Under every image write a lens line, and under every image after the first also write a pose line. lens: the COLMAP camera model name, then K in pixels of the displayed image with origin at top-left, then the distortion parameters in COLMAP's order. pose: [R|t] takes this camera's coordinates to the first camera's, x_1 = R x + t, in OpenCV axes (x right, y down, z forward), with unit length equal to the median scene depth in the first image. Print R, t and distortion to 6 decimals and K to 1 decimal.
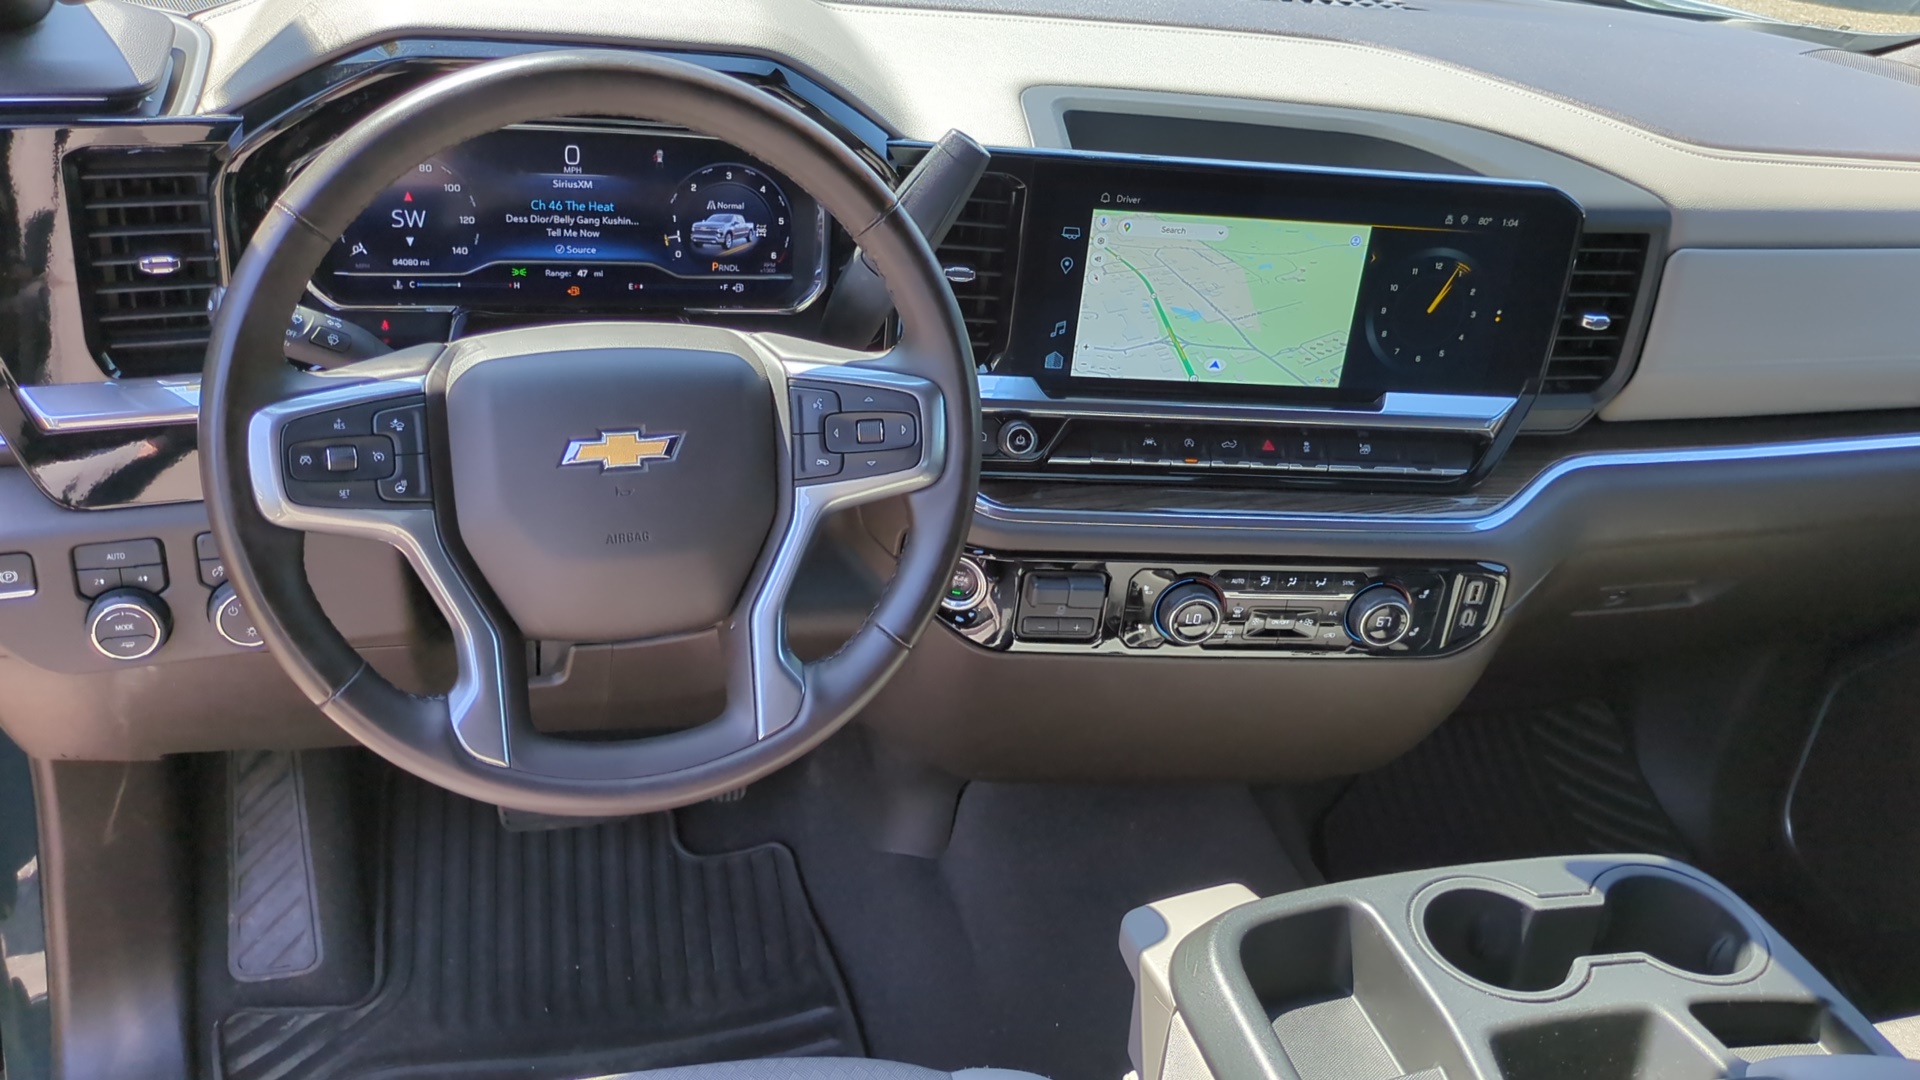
lens RADIAL K [[1678.8, 0, 948.5], [0, 1678.8, 538.1], [0, 0, 1]] dist [0.040345, -0.084117]
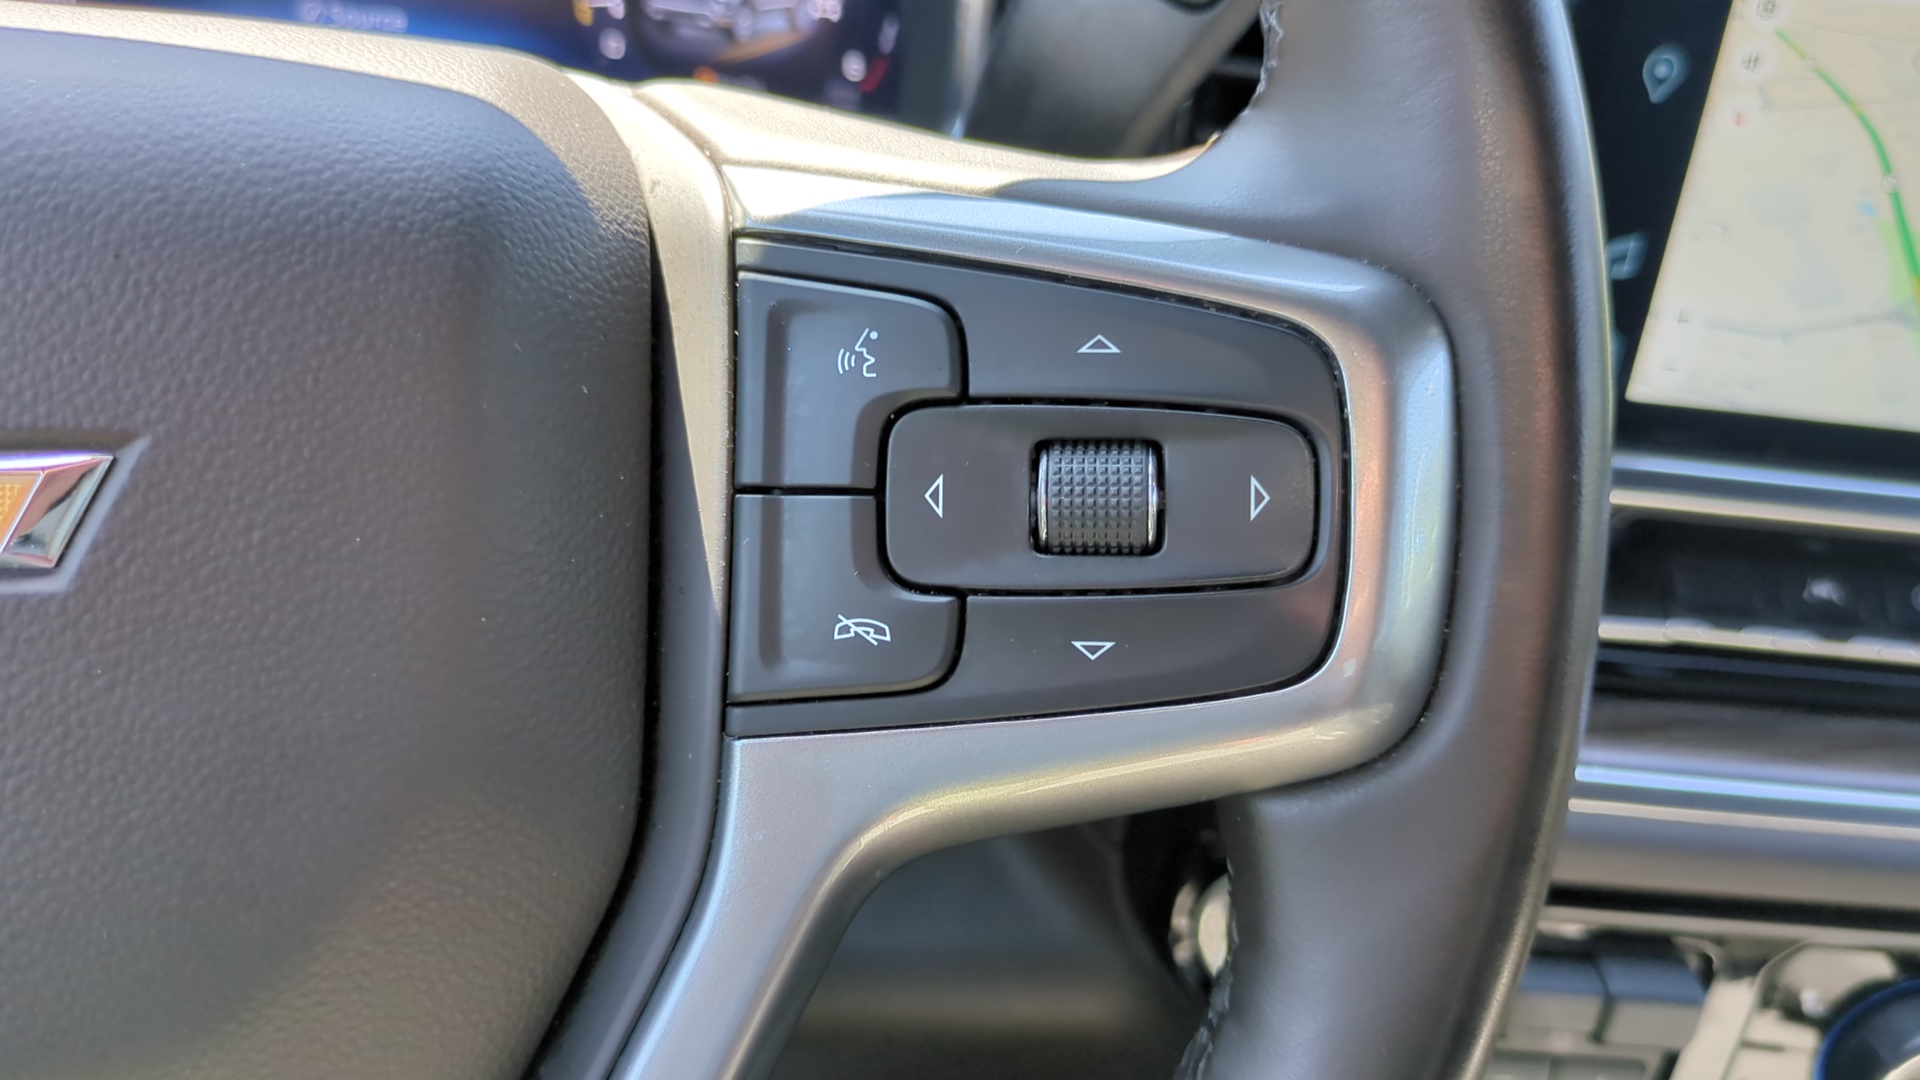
lens RADIAL K [[1678.8, 0, 980.0], [0, 1678.8, 538.4], [0, 0, 1]] dist [0.040345, -0.084117]
pose [[0.994531, 0.058062, -0.086816, -0.033684], [-0.063387, 0.996190, -0.059894, -0.035170], [0.083008, 0.065069, 0.994422, 0.619734]]
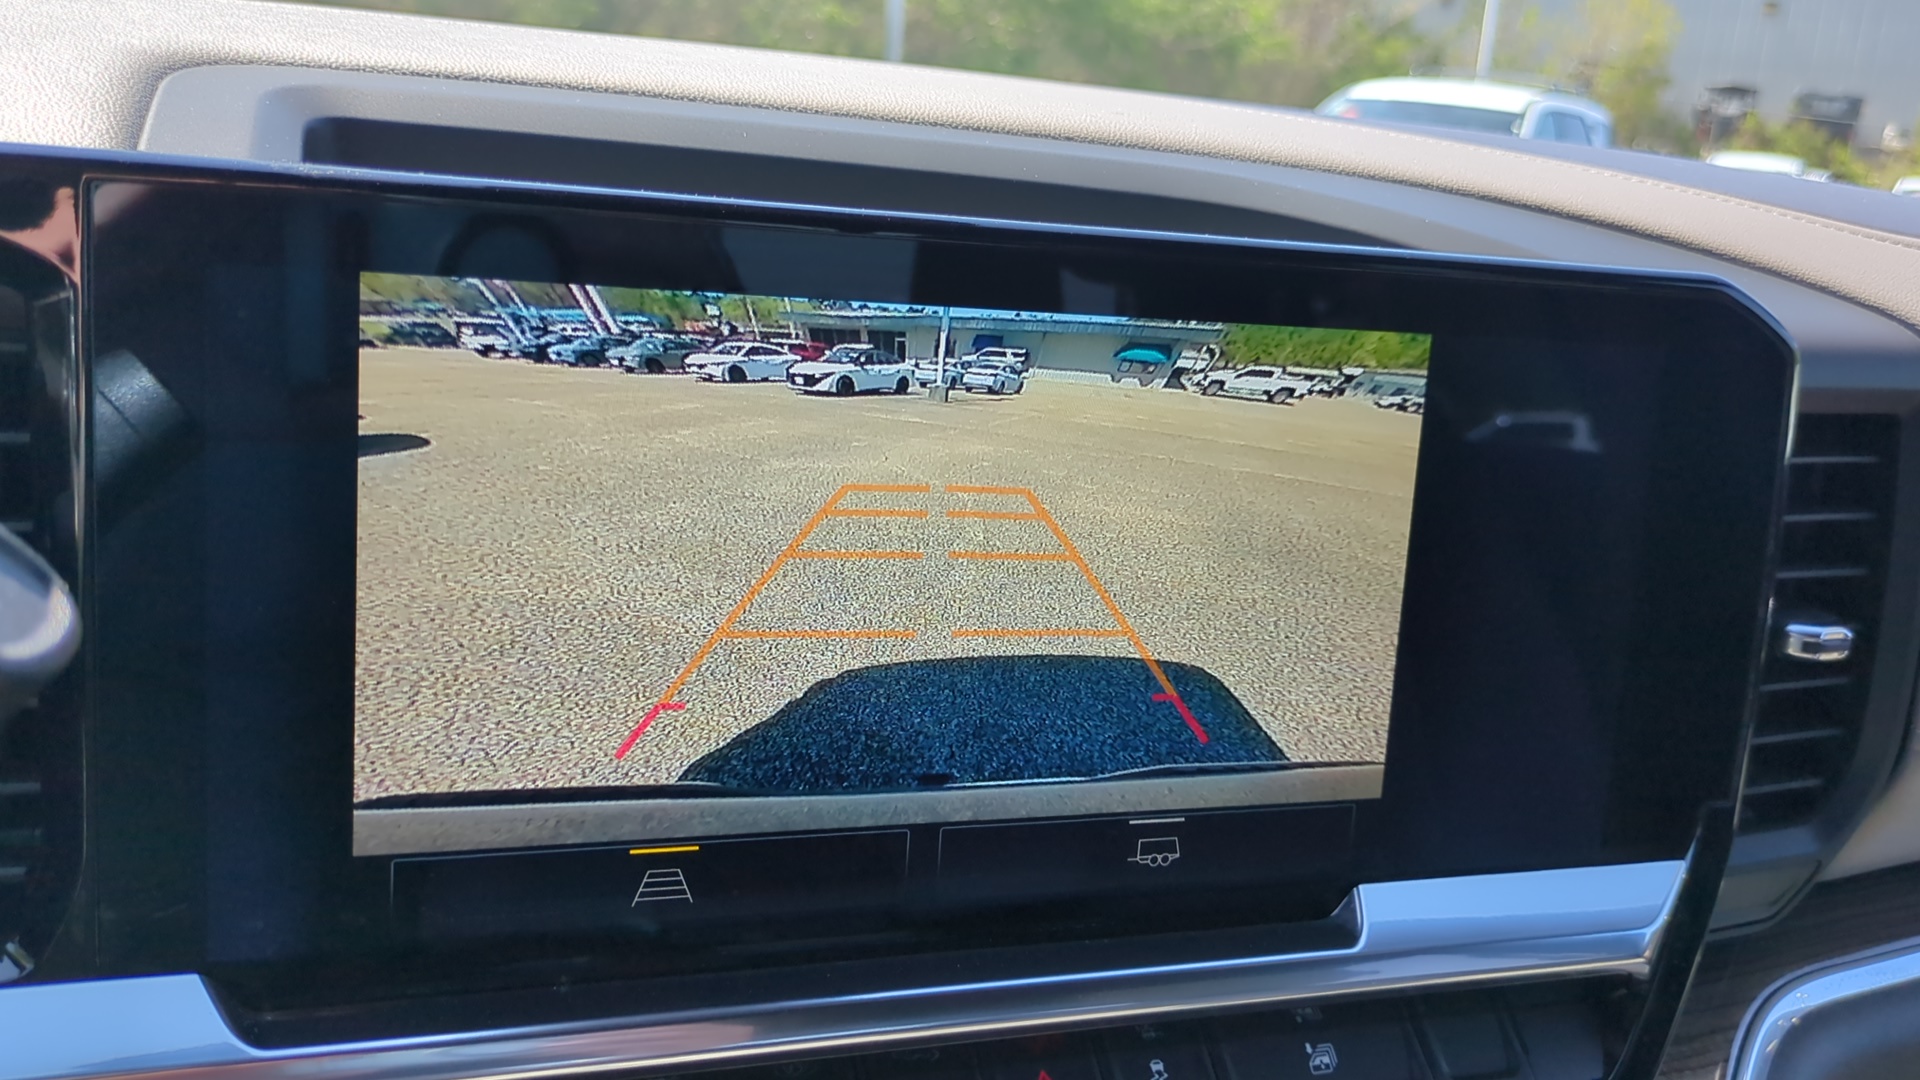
lens RADIAL K [[1678.8, 0, 955.9], [0, 1678.8, 540.4], [0, 0, 1]] dist [0.040345, -0.084117]
pose [[0.982465, -0.065968, 0.174389, 0.125389], [0.105956, 0.967149, -0.231077, -0.085288], [-0.153416, 0.245503, 0.957179, 0.677805]]
